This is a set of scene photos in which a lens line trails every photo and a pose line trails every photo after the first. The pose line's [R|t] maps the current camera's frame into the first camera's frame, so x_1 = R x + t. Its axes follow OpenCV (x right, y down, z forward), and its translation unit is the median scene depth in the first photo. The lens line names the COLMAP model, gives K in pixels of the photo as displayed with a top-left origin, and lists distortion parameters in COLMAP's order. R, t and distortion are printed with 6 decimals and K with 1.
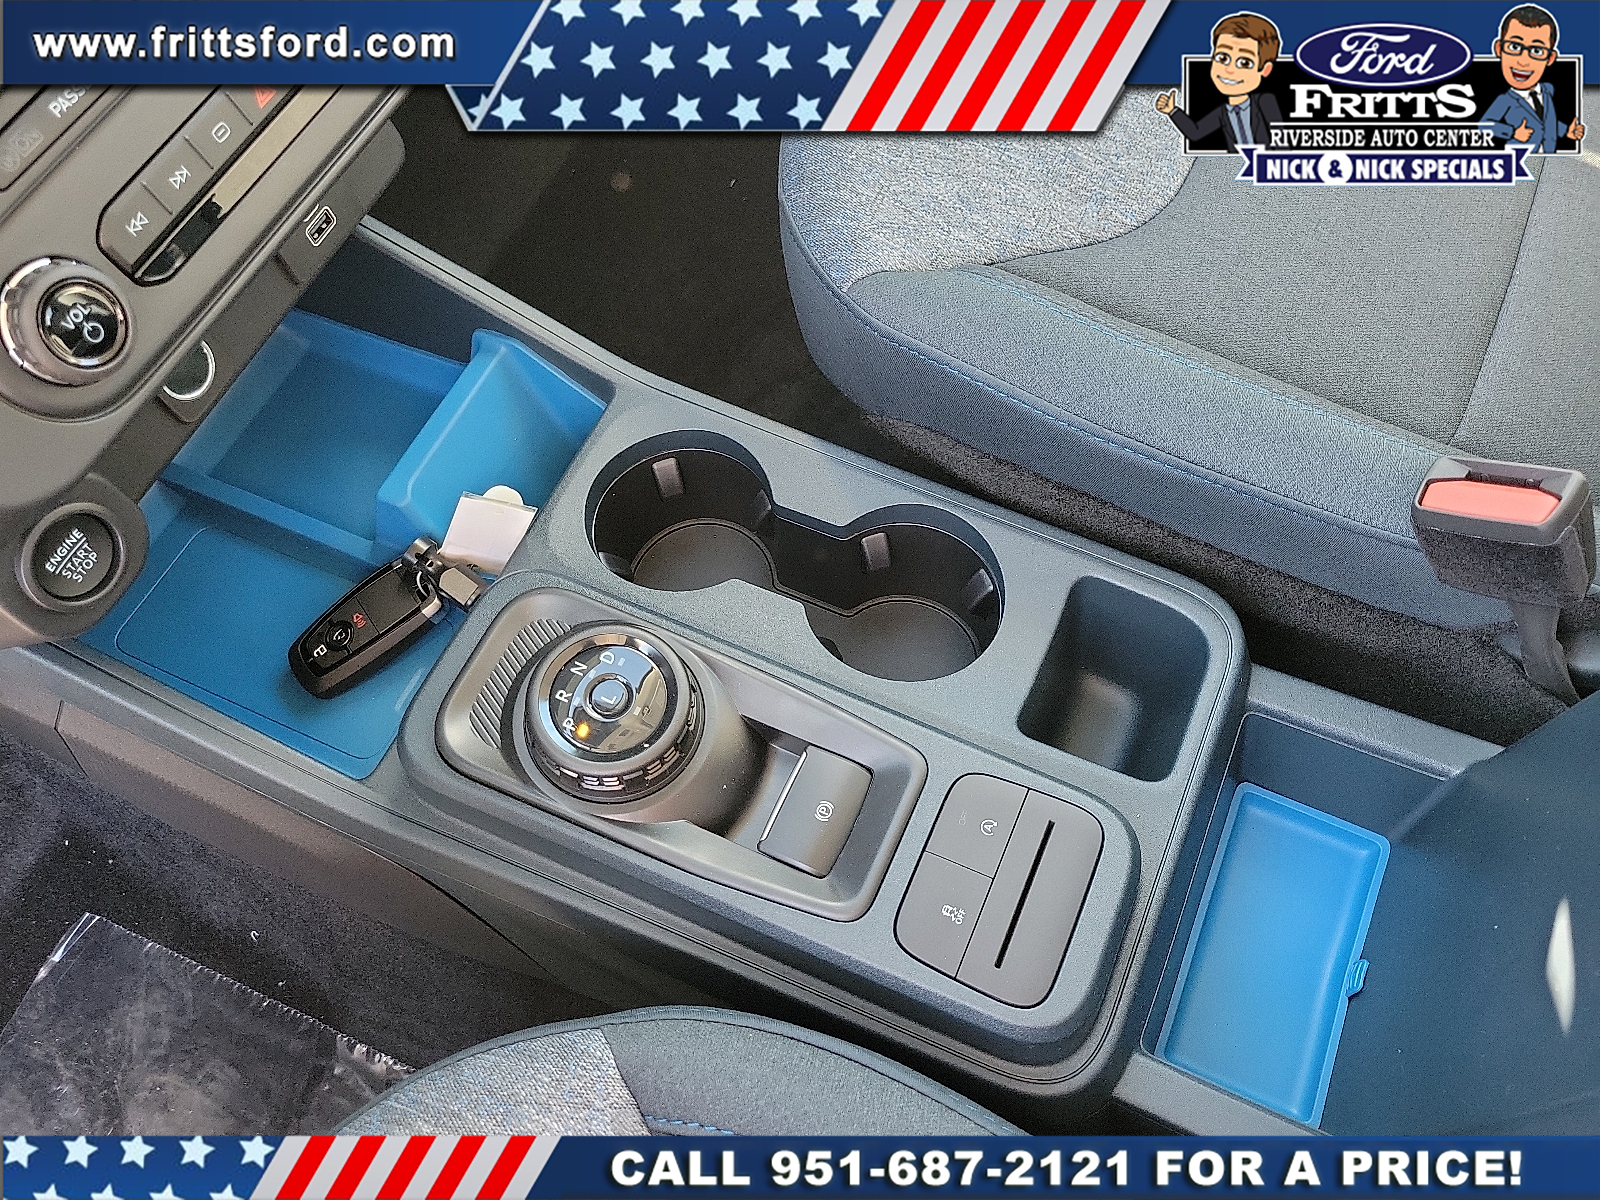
lens RADIAL K [[1198.3, 0, 800.6], [0, 1198.3, 628.9], [0, 0, 1]] dist [0.007500, 0.003681]
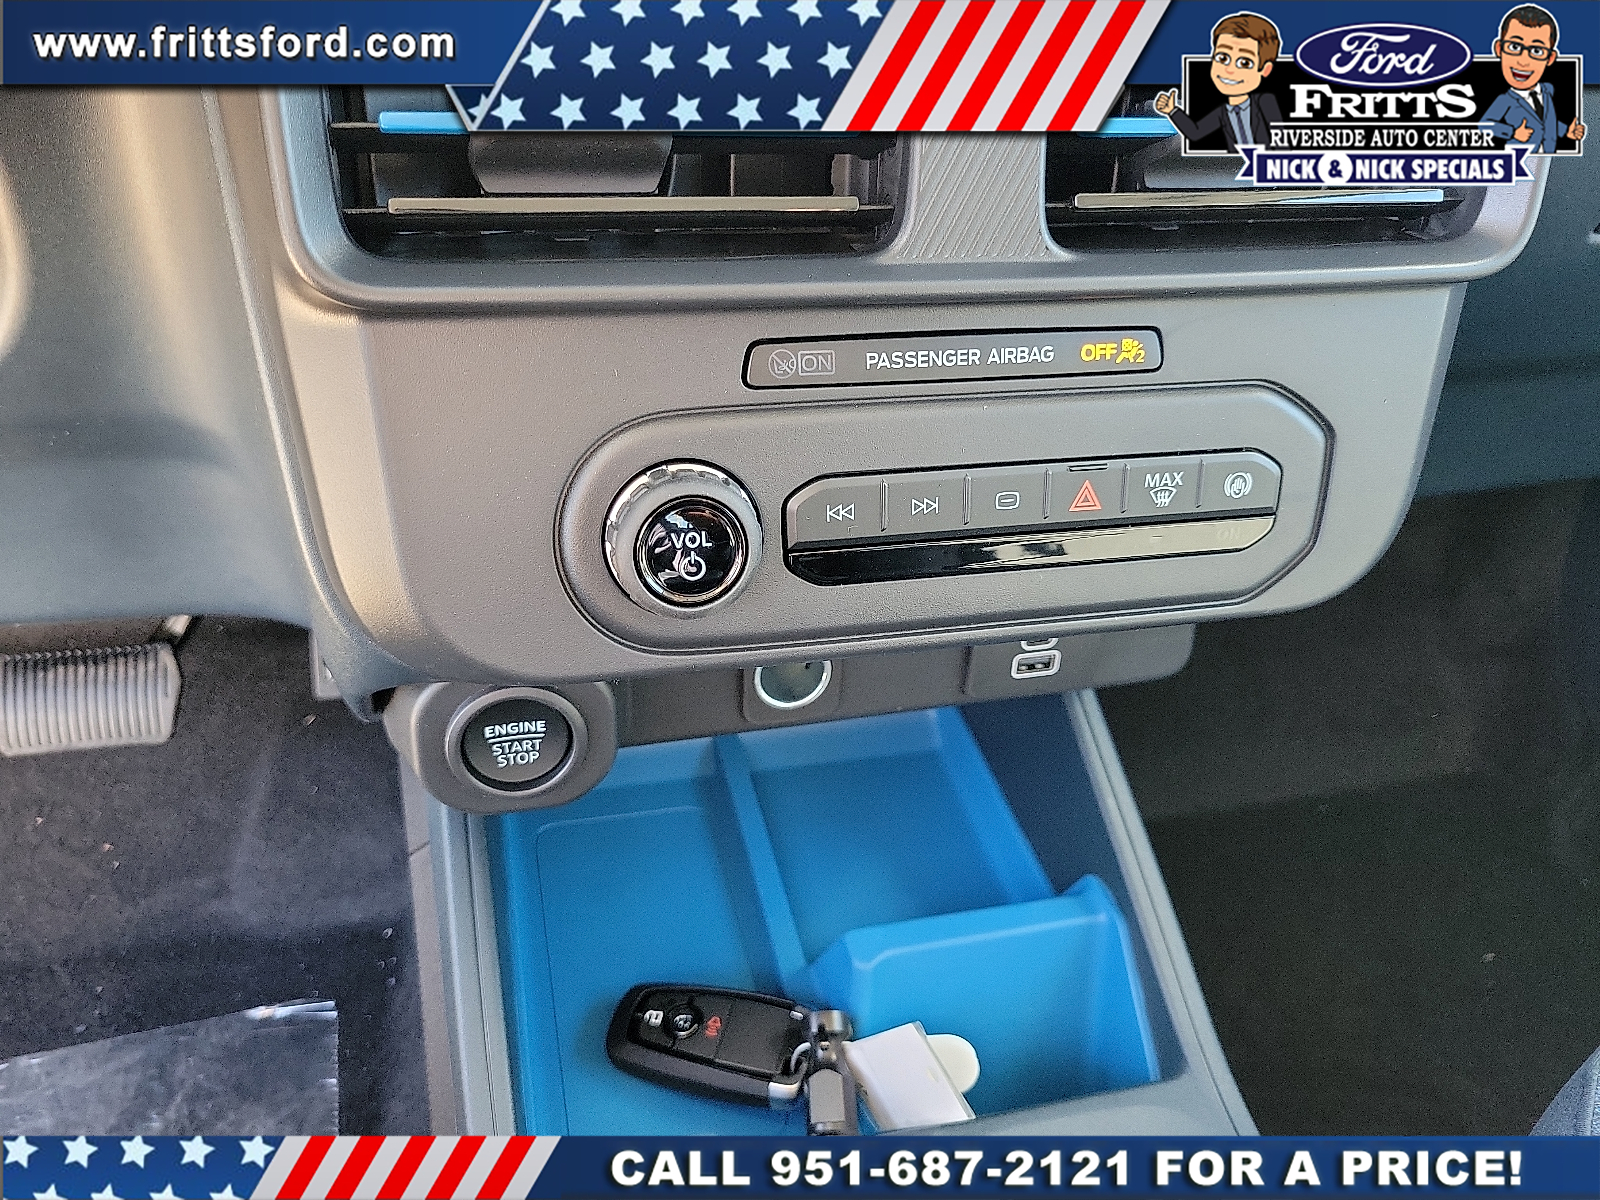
lens RADIAL K [[1210.2, 0, 800.0], [0, 1210.2, 600.0], [0, 0, 1]] dist [0.008309, 0.005764]
pose [[0.615076, 0.572720, -0.541915, -0.069346], [-0.748927, 0.639290, -0.174406, -0.088718], [0.246555, 0.513128, 0.822138, 0.233765]]
